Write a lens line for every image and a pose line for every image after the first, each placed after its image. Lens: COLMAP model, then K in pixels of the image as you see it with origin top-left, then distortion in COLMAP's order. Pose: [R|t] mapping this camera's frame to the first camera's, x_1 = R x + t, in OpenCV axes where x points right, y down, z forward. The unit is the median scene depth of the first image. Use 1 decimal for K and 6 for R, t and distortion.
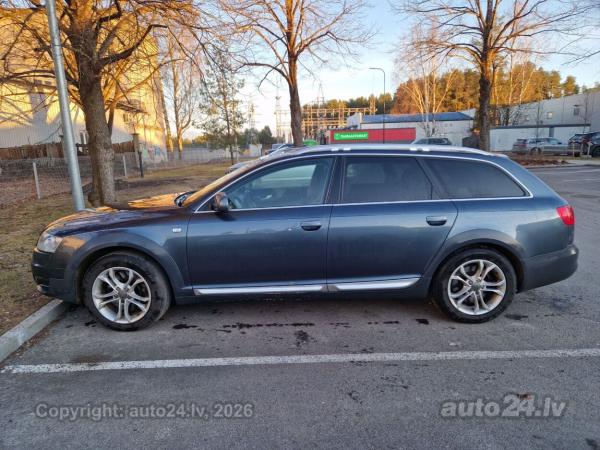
lens RADIAL K [[393.2, 0, 300.0], [0, 393.2, 225.0], [0, 0, 1]] dist [0.071063, -0.047412]
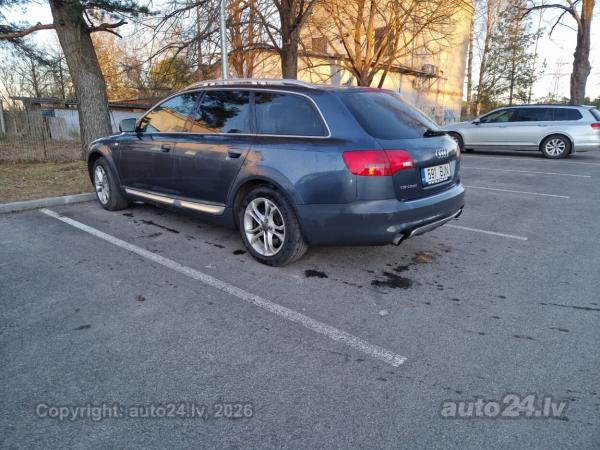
lens RADIAL K [[393.2, 0, 300.0], [0, 393.2, 225.0], [0, 0, 1]] dist [0.071063, -0.047412]
pose [[0.733520, 0.195405, -0.650972, 1.132588], [-0.145422, 0.980722, 0.130525, 0.012900], [0.663928, -0.001077, 0.747796, 0.339428]]
